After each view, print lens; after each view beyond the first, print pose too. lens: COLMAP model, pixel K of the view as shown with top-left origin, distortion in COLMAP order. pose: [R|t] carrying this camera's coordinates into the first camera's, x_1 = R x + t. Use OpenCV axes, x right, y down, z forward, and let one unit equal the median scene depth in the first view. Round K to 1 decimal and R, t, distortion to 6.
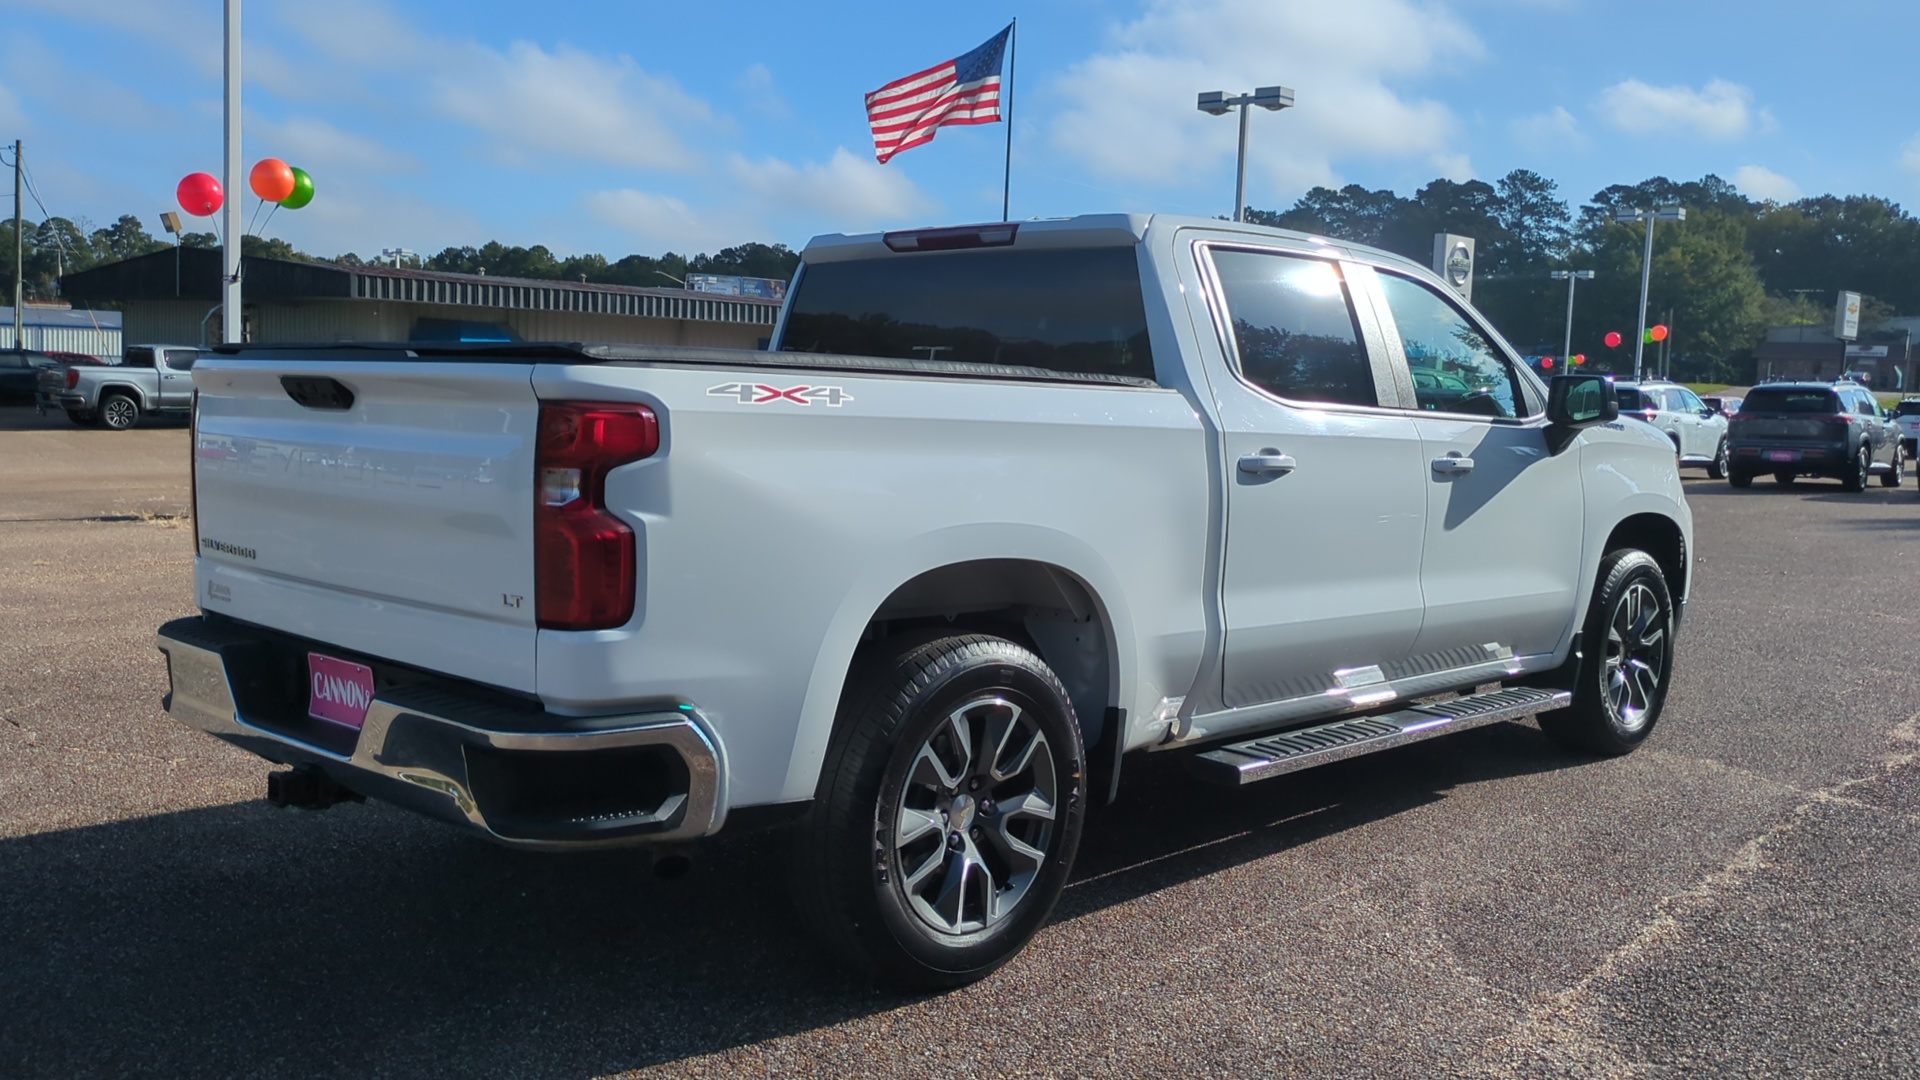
lens RADIAL K [[1655.5, 0, 960.0], [0, 1655.5, 540.0], [0, 0, 1]] dist [0.069894, -0.101497]
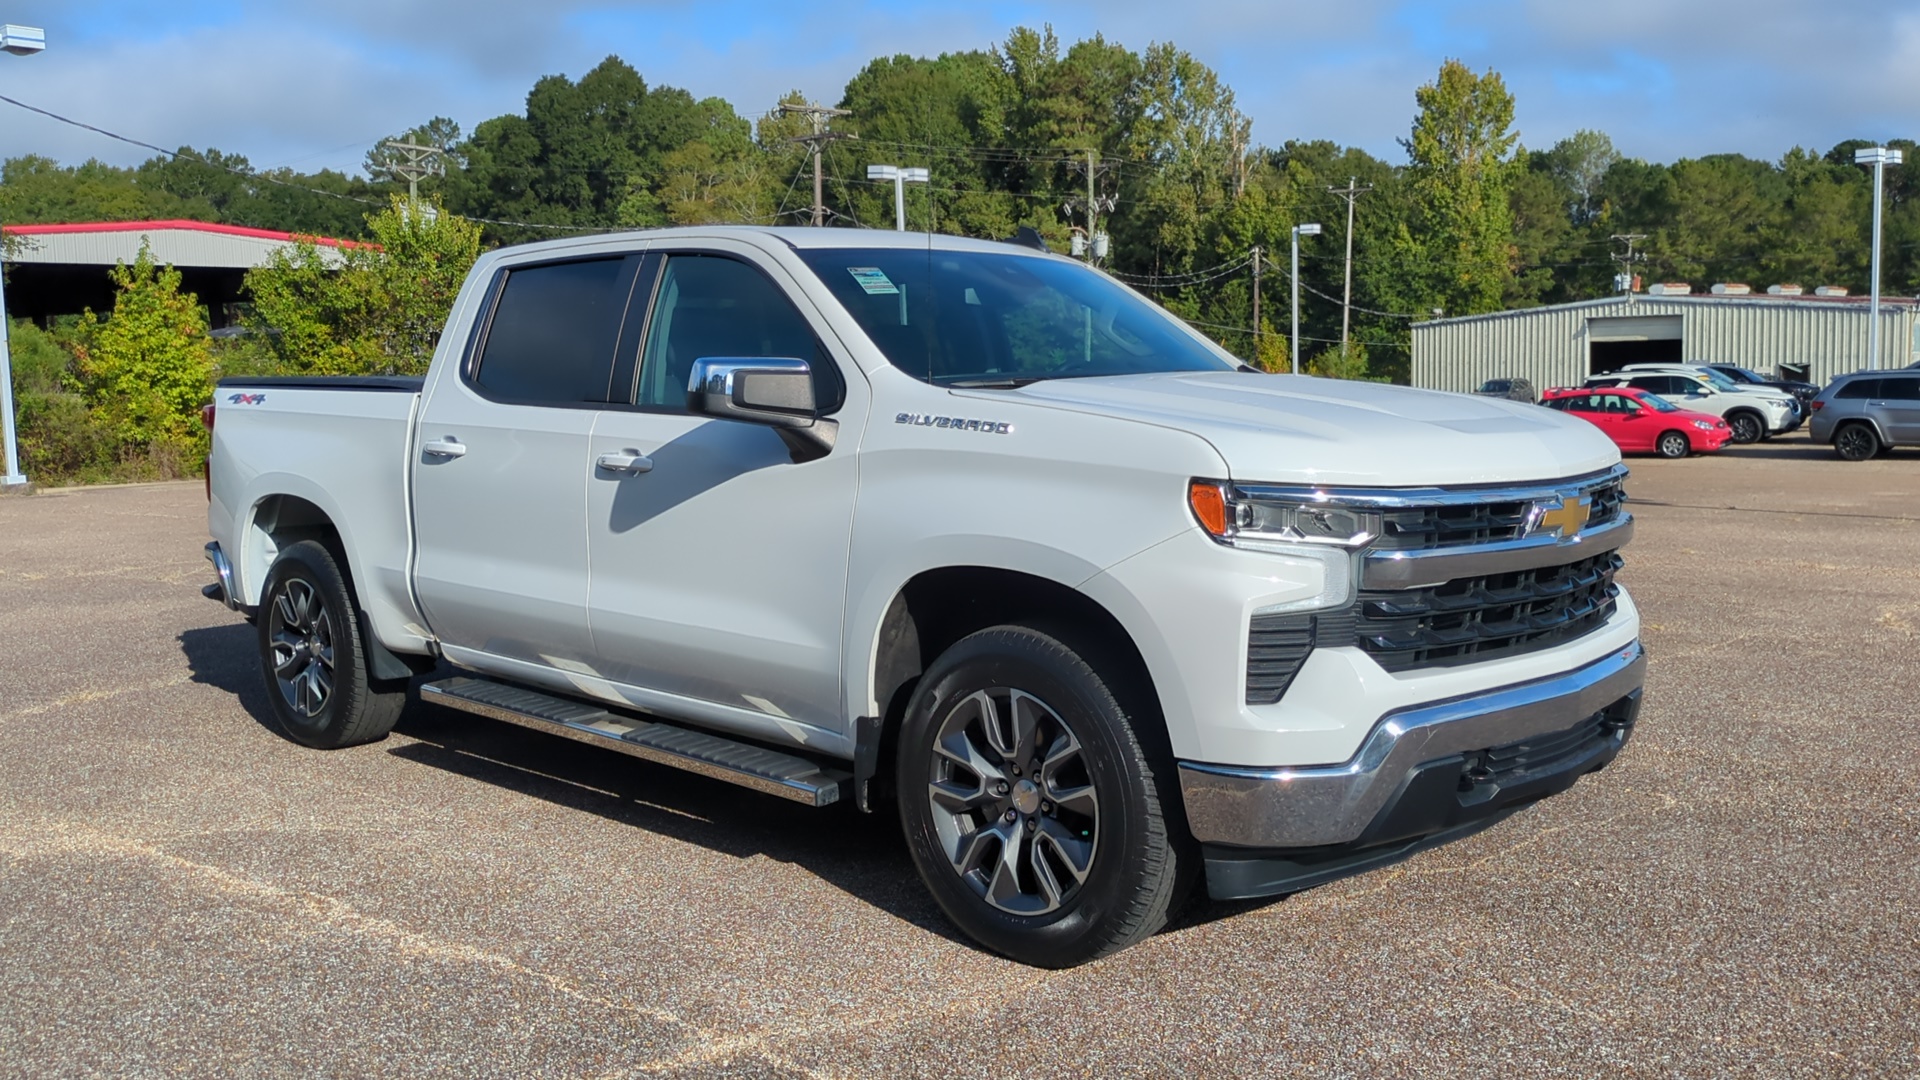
lens RADIAL K [[1655.5, 0, 960.0], [0, 1655.5, 540.0], [0, 0, 1]] dist [0.069894, -0.101497]
pose [[0.011722, 0.074957, -0.997118, 1.322739], [-0.077095, 0.994286, 0.073838, -0.092026], [0.996955, 0.076007, 0.017434, 1.264468]]
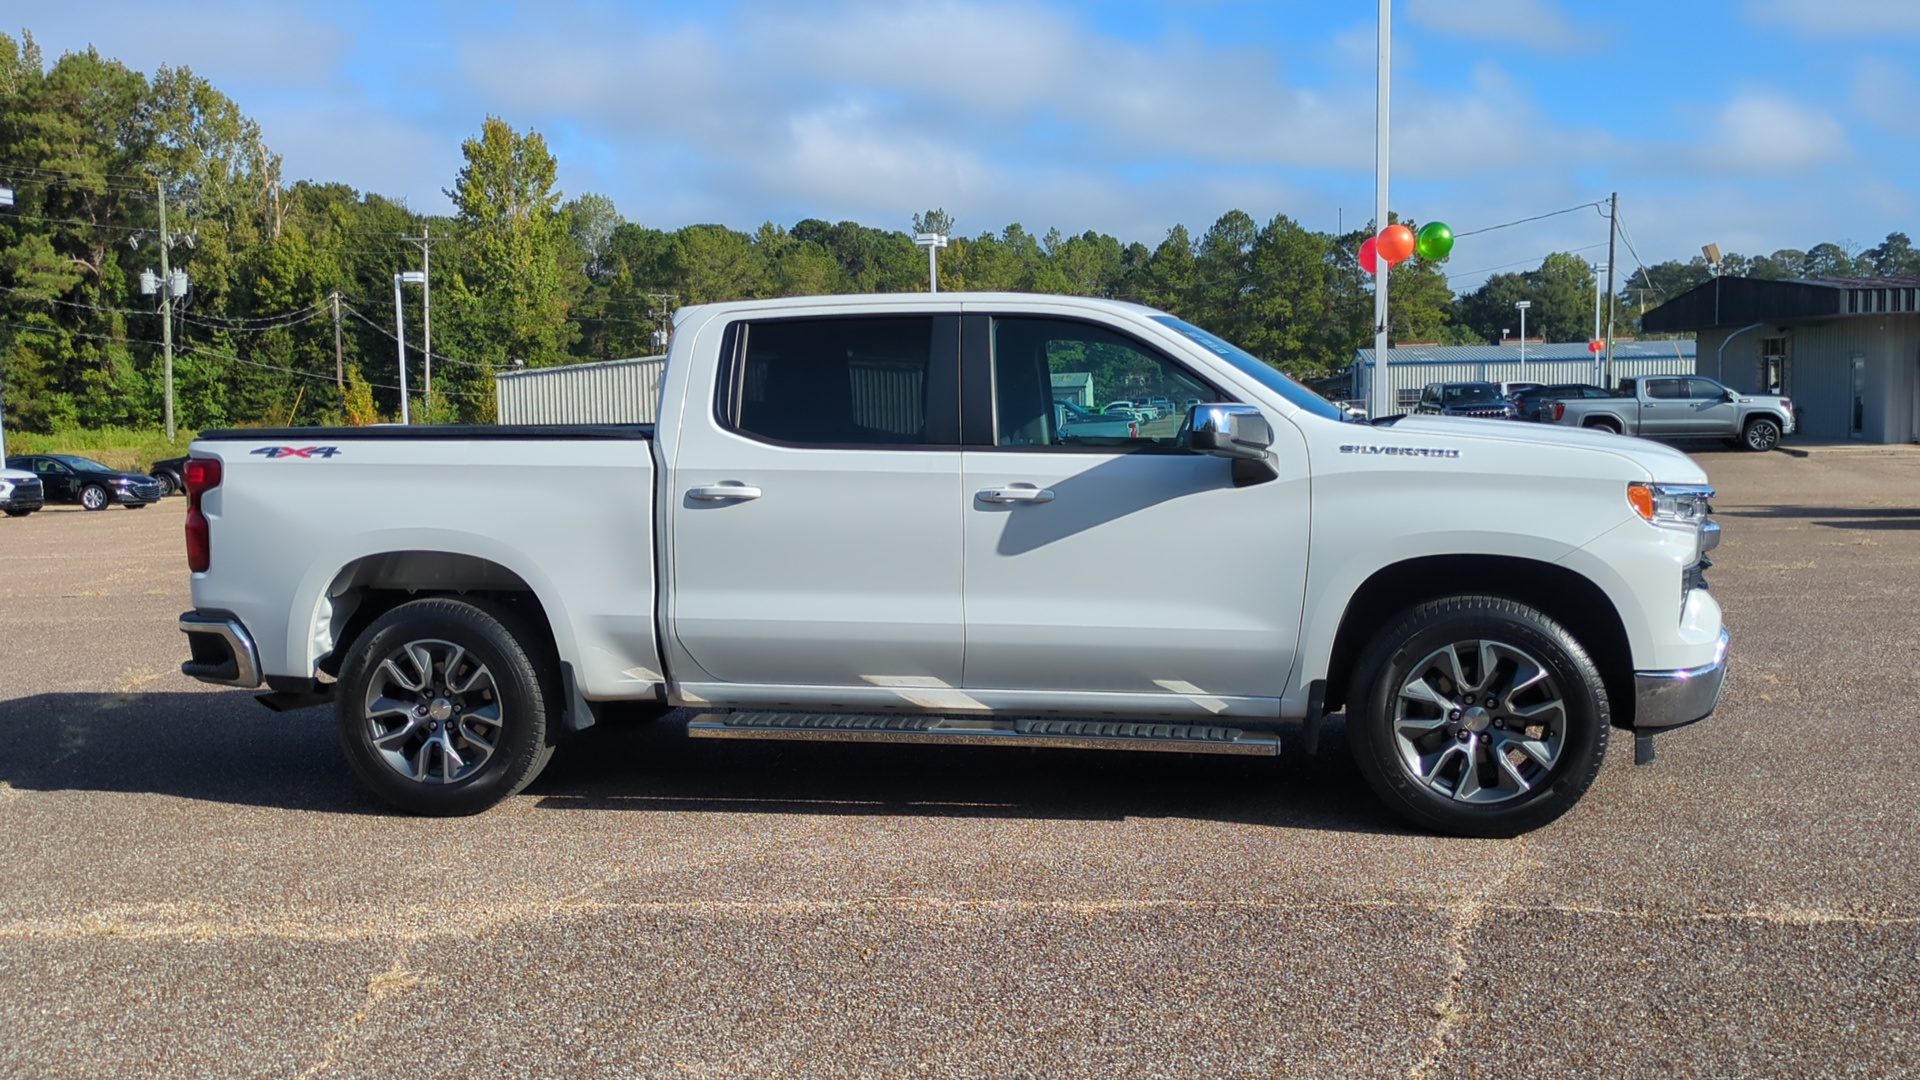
lens RADIAL K [[1655.5, 0, 960.0], [0, 1655.5, 540.0], [0, 0, 1]] dist [0.069894, -0.101497]
pose [[0.561679, 0.030798, -0.826782, 1.256974], [-0.042048, 0.999078, 0.008650, -0.026224], [0.826286, 0.029906, 0.562456, 0.396634]]
